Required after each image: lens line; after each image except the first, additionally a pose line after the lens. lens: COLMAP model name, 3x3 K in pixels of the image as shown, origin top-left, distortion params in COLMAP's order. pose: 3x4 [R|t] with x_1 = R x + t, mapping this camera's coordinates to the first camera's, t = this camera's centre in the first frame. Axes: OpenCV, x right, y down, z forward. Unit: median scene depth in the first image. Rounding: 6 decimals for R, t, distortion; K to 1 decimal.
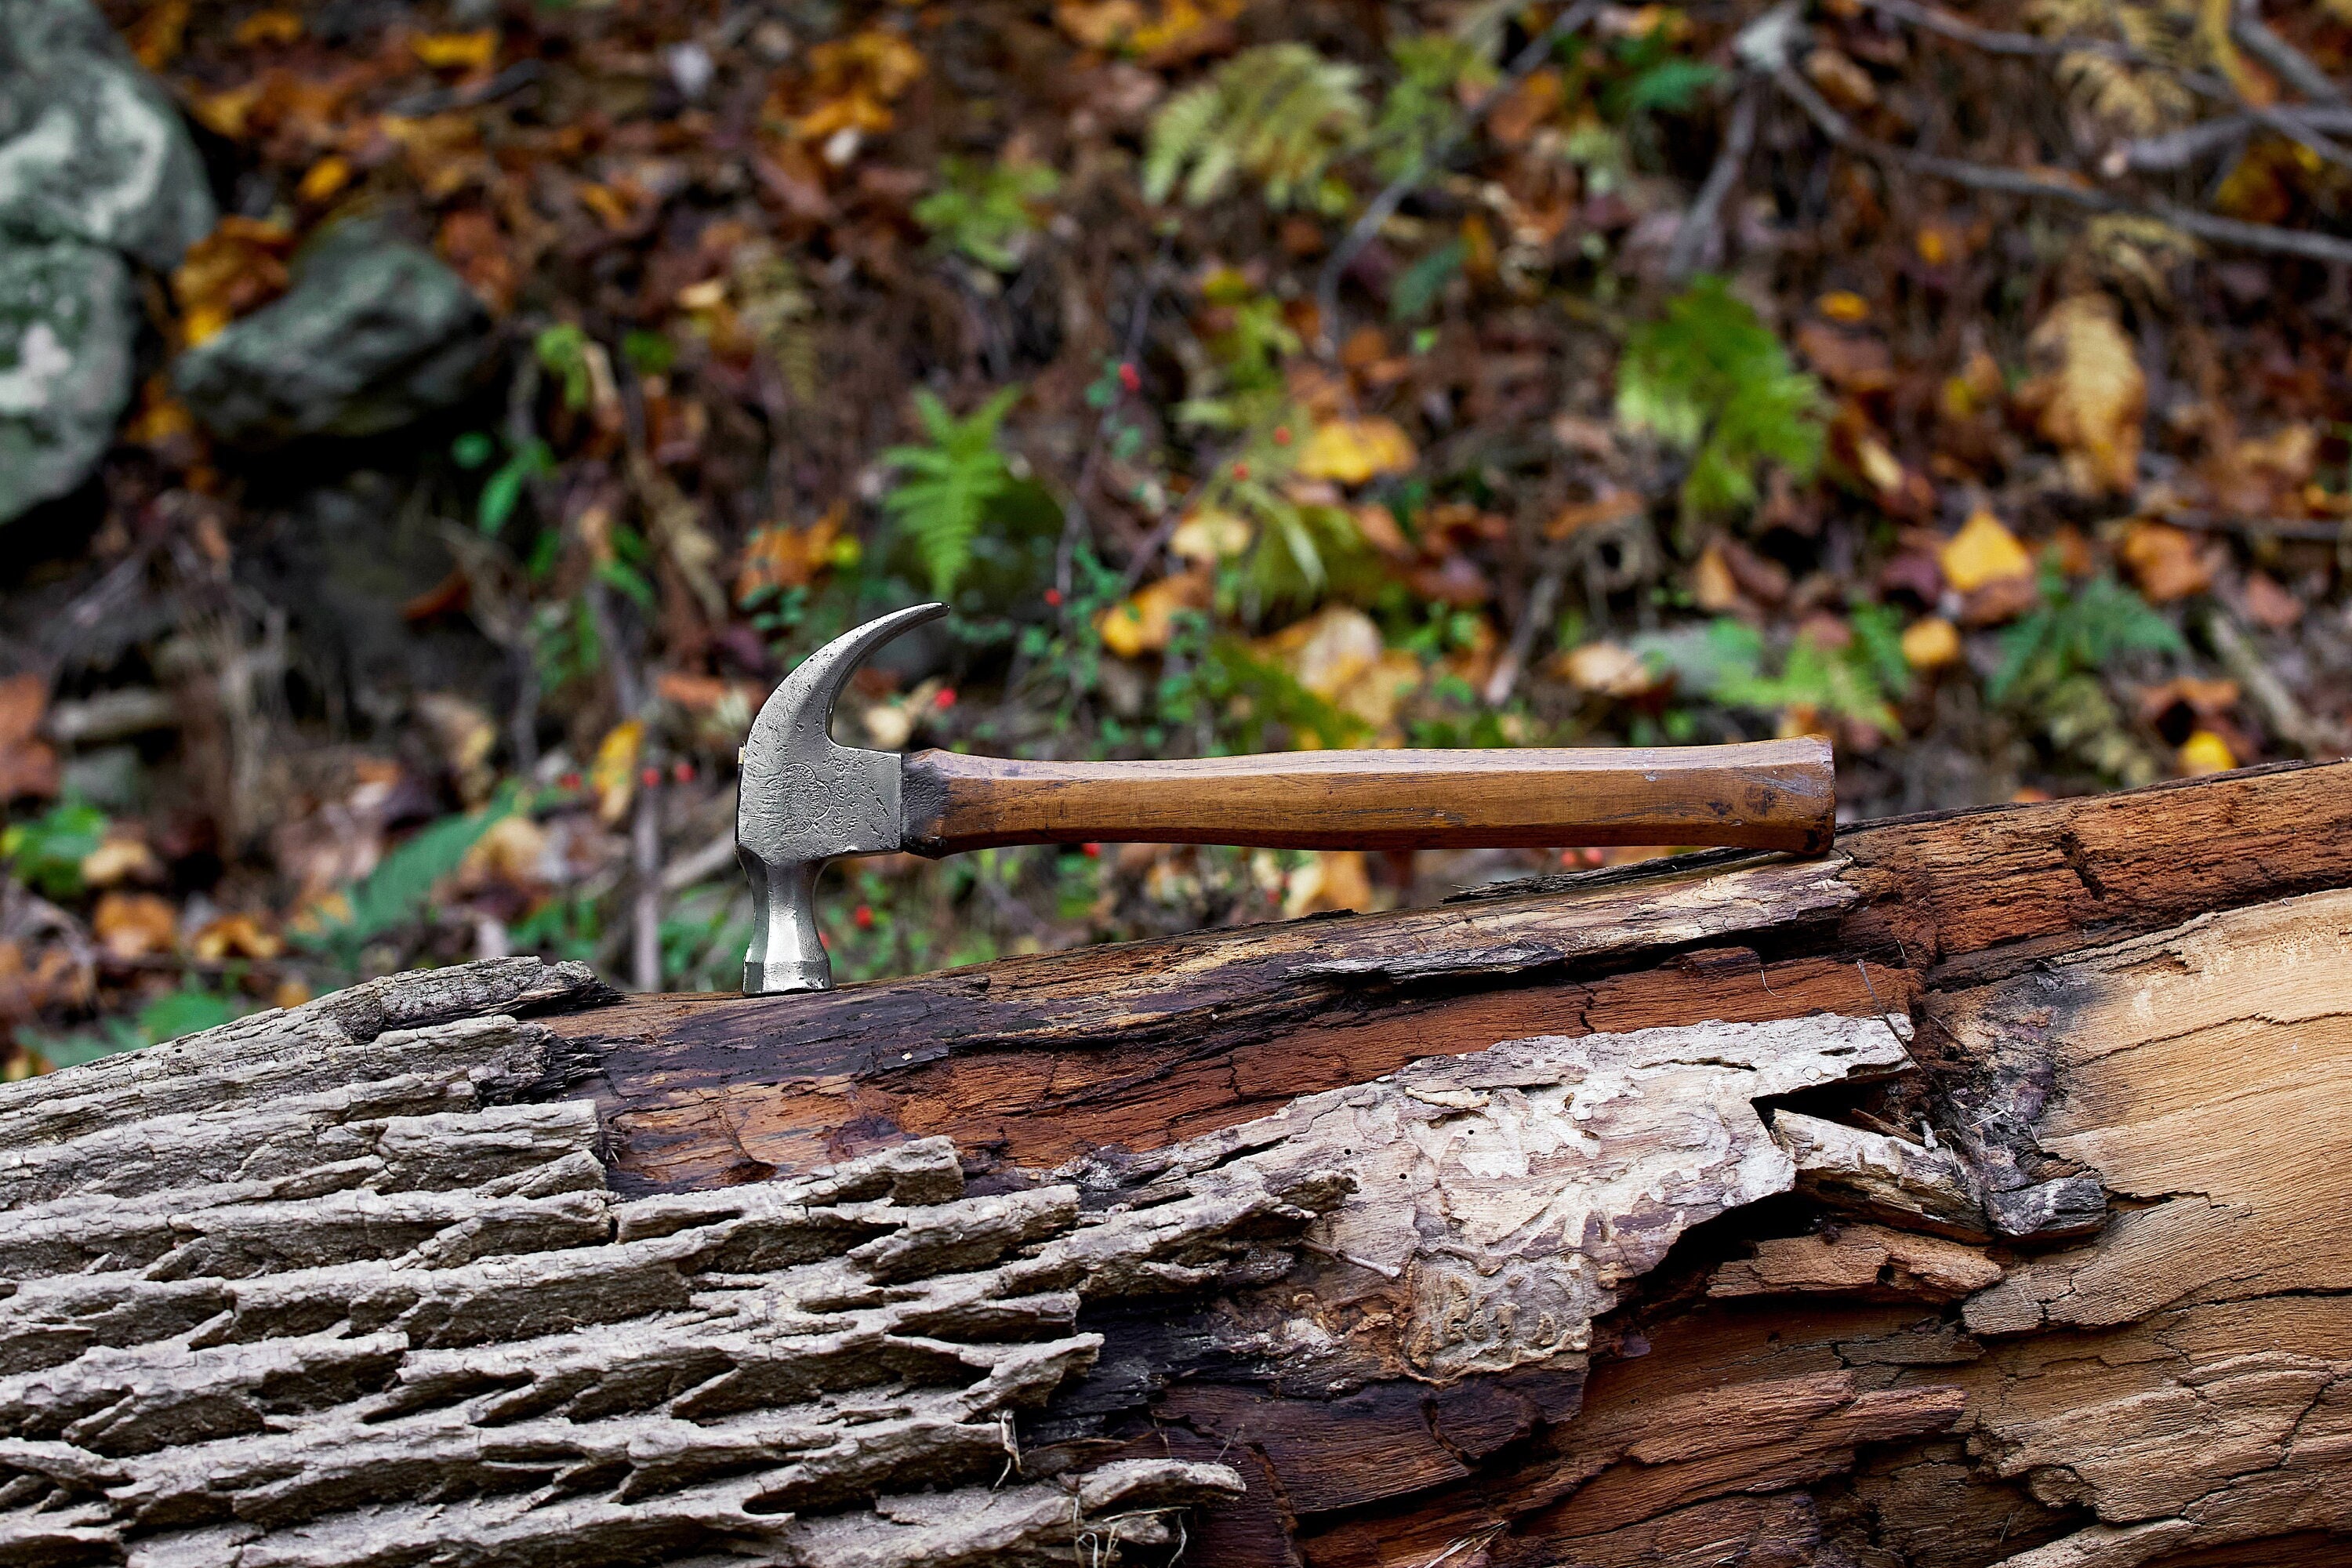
lens RADIAL K [[4509.3, 0, 1170.7], [0, 4509.3, 742.1], [0, 0, 1]] dist [-0.233424, 0.103039]
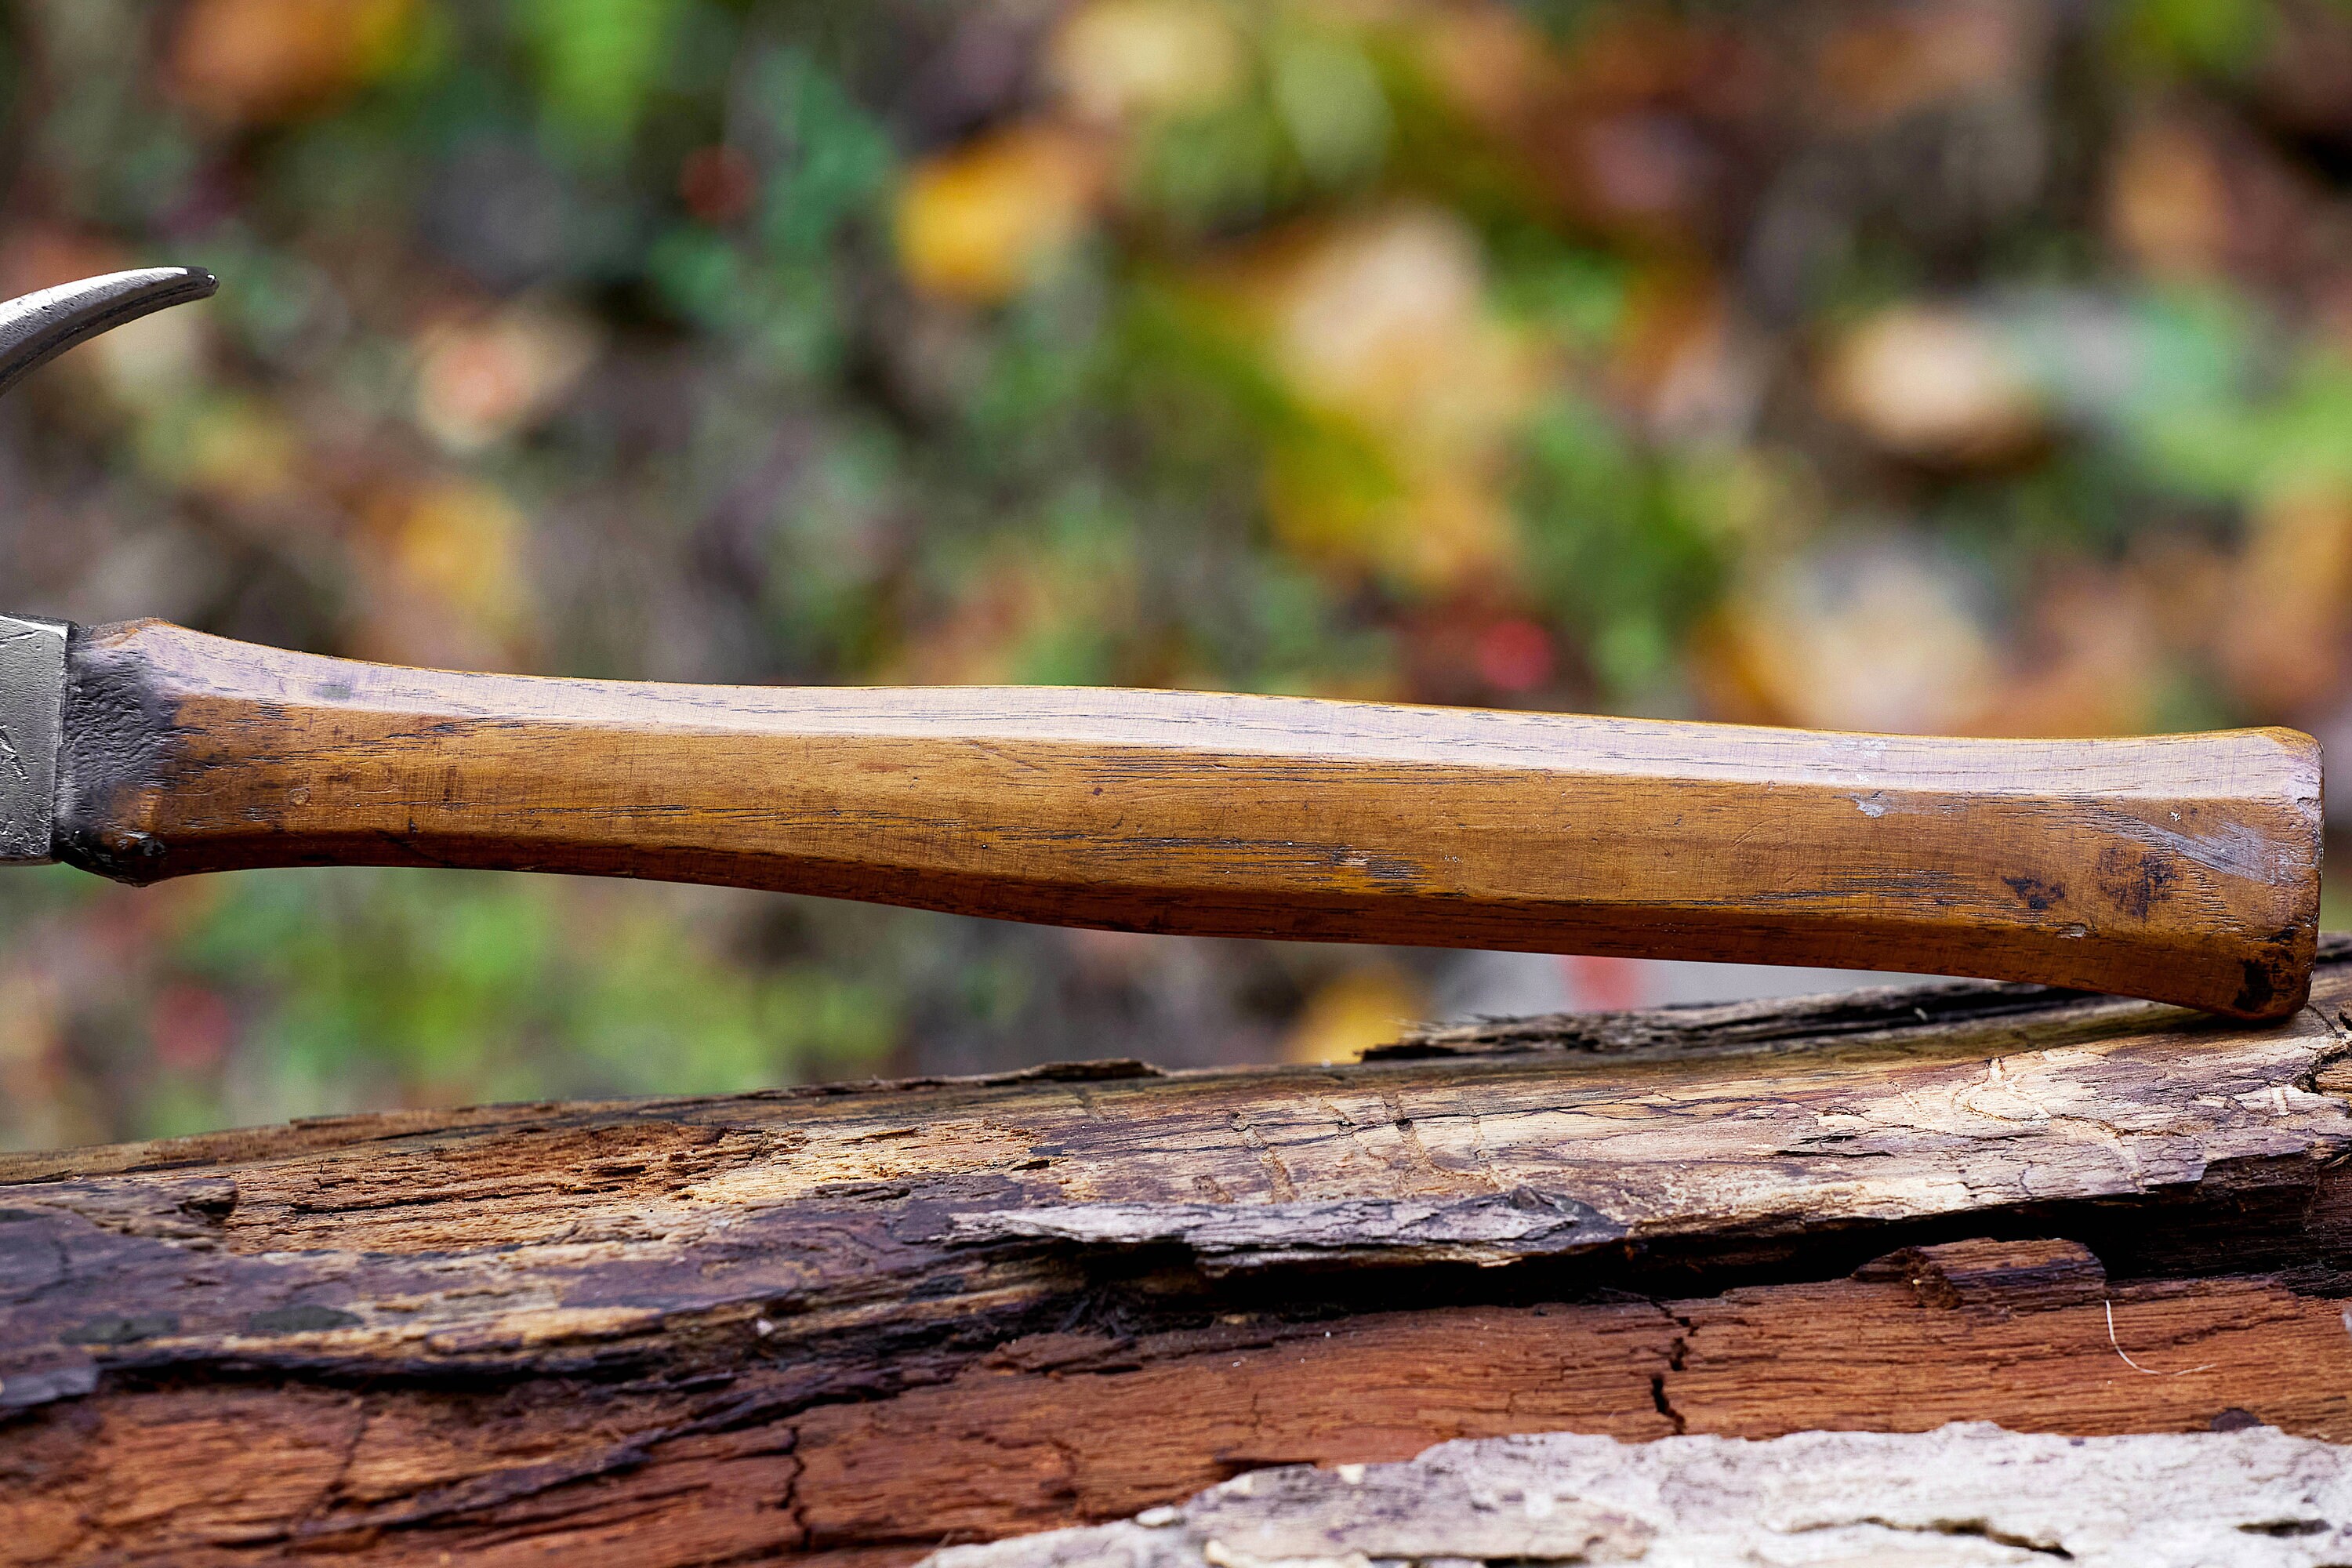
lens RADIAL K [[8770.1, 0, 1176.0], [0, 8770.1, 784.0], [0, 0, 1]] dist [0.285681, 5.936421]
pose [[0.997650, 0.067425, 0.012160, 0.033902], [-0.067853, 0.996928, 0.039127, -0.022374], [-0.009484, -0.039860, 0.999160, 0.197735]]
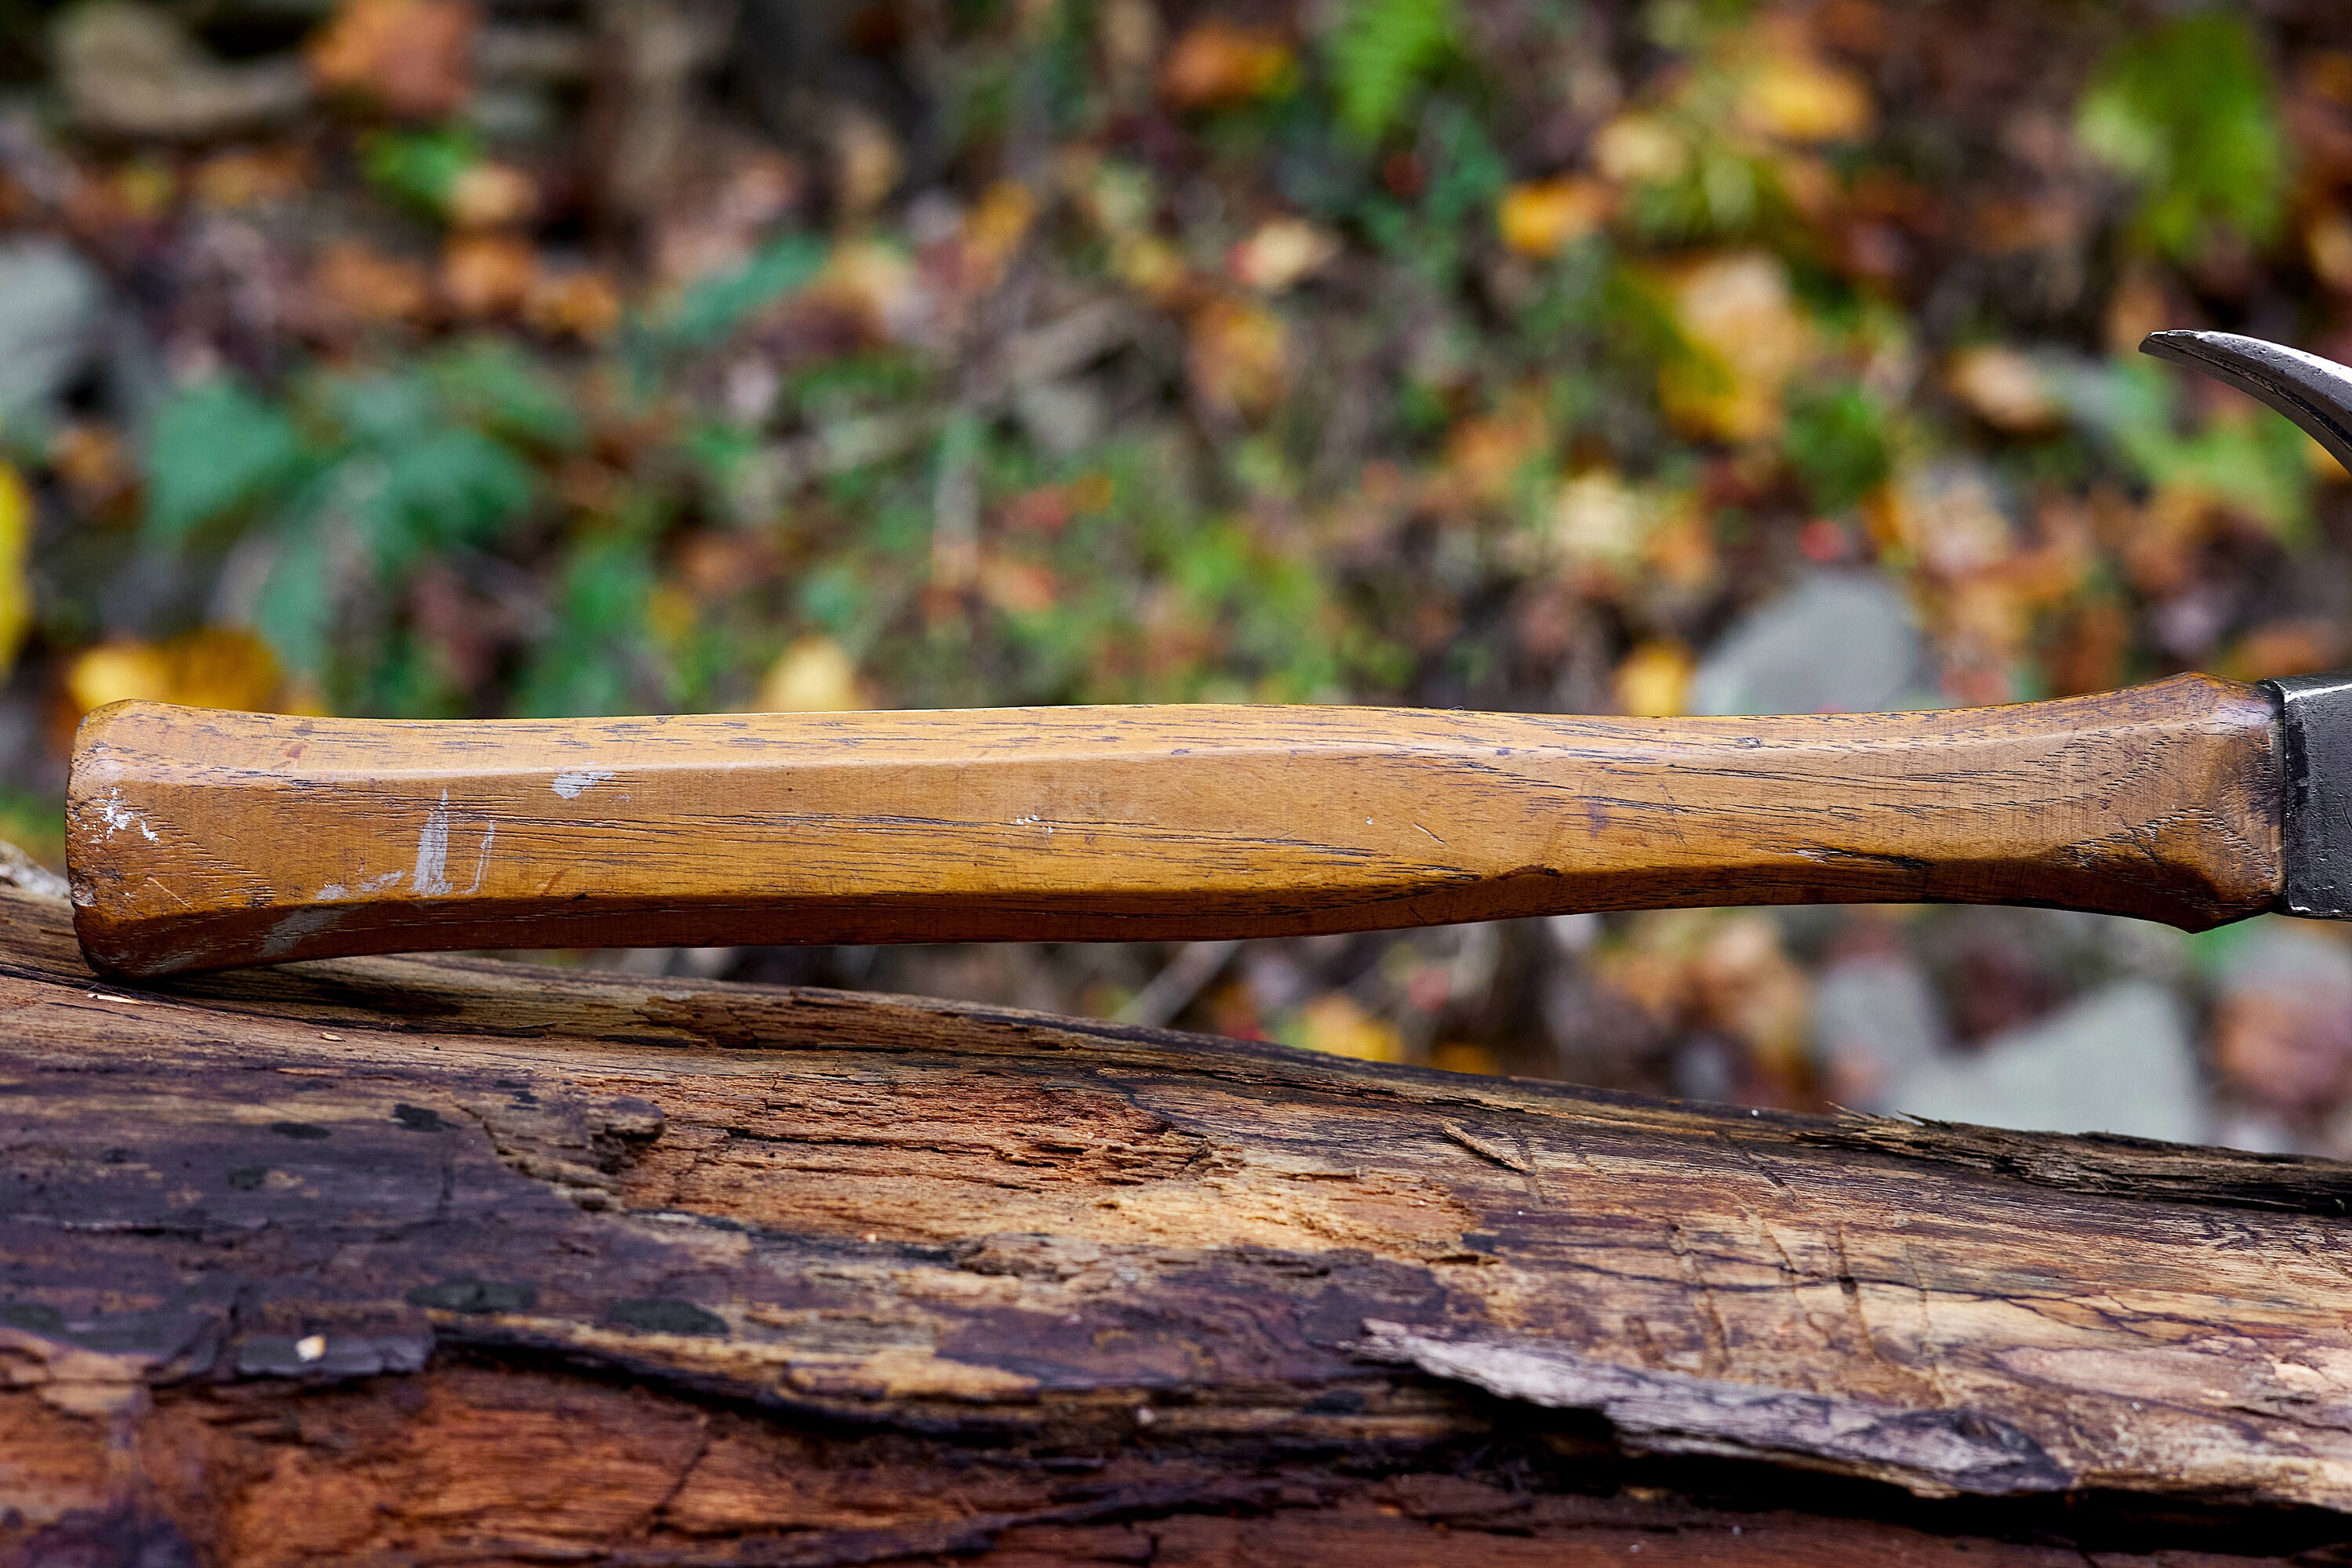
lens RADIAL K [[4003.1, 0, 1176.0], [0, 4003.1, 784.0], [0, 0, 1]] dist [0.054358, -0.701410]
pose [[0.964533, 0.255773, -0.065240, 0.020624], [-0.245401, 0.959932, 0.135314, -0.037763], [0.097235, -0.114505, 0.988653, 0.662472]]
